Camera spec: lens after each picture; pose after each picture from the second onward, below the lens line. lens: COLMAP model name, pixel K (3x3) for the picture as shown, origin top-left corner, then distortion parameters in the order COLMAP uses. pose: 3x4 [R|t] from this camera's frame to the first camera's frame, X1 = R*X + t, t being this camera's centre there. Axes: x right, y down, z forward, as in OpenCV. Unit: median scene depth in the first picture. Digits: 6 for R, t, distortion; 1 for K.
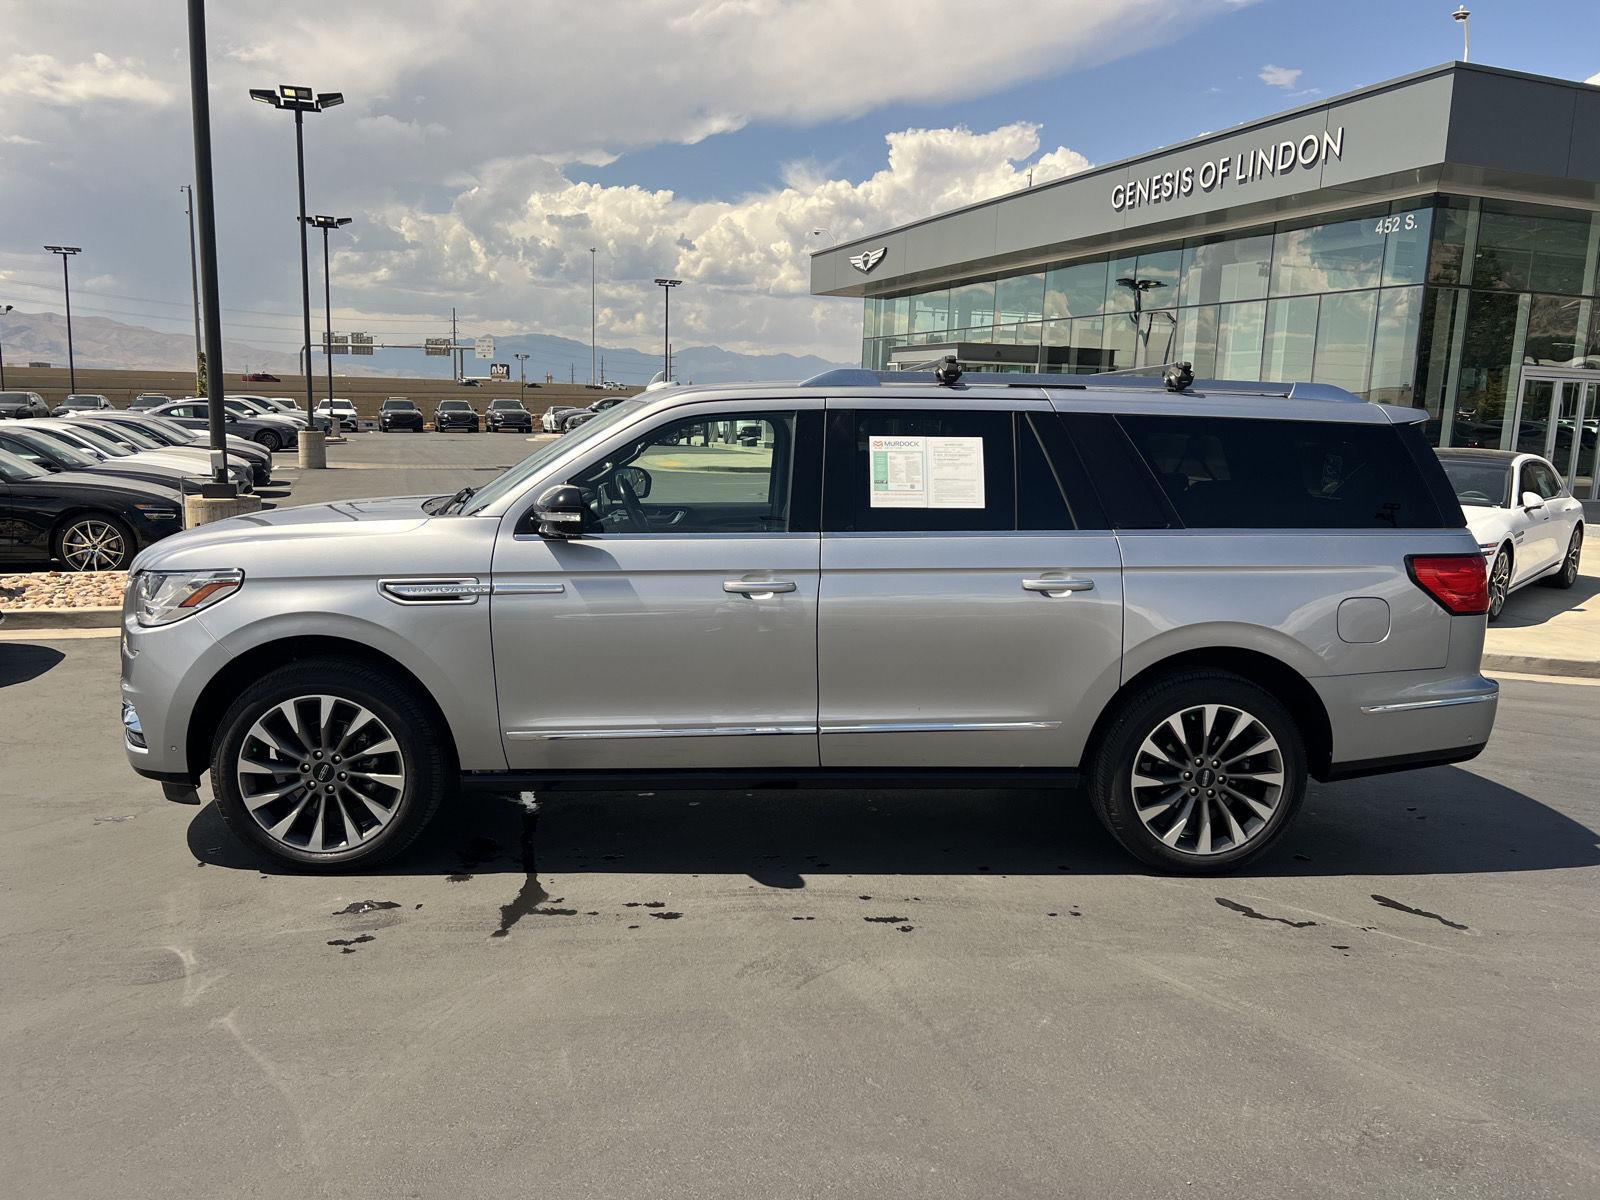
lens RADIAL K [[1224.8, 0, 810.7], [0, 1224.8, 603.9], [0, 0, 1]] dist [0.028768, -0.037158]
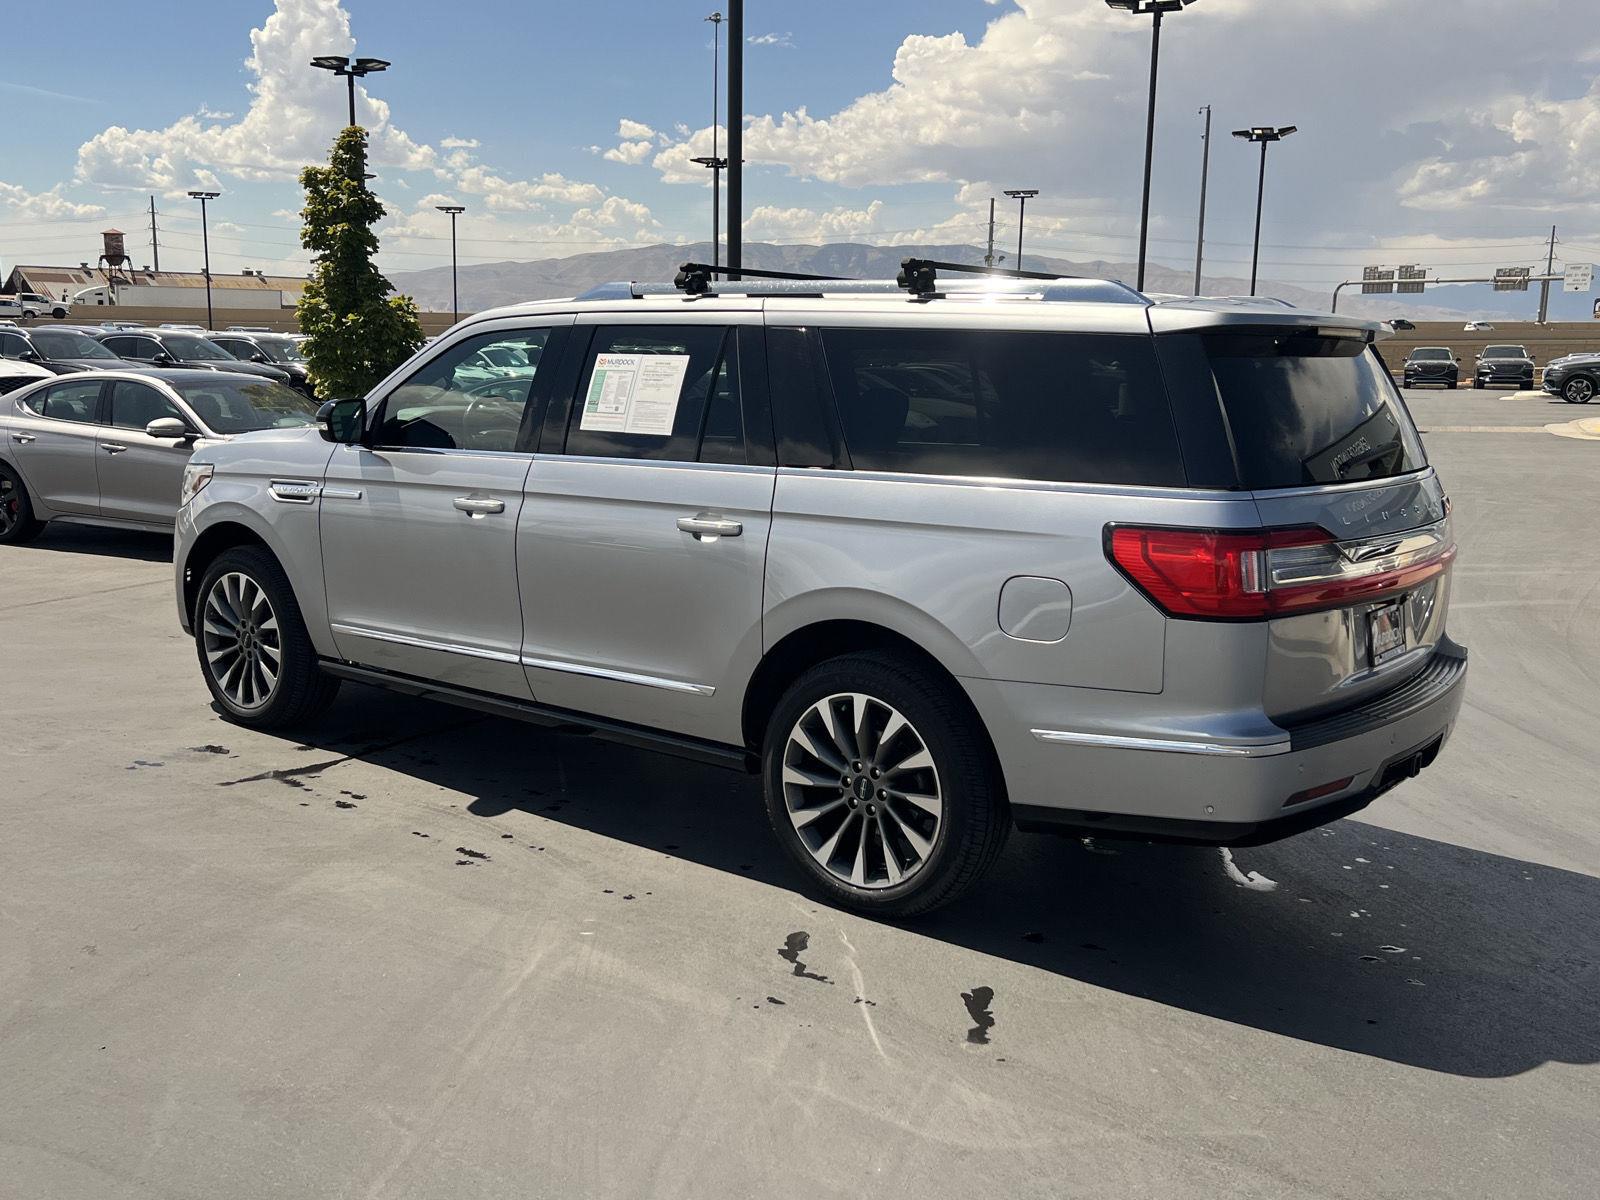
lens RADIAL K [[1533.4, 0, 786.8], [0, 1533.4, 587.8], [0, 0, 1]] dist [0.018274, 0.000000]
pose [[0.733612, 0.094609, -0.672951, 0.937207], [-0.102629, 0.994328, 0.027910, -0.007693], [0.671774, 0.048589, 0.739161, 0.241126]]
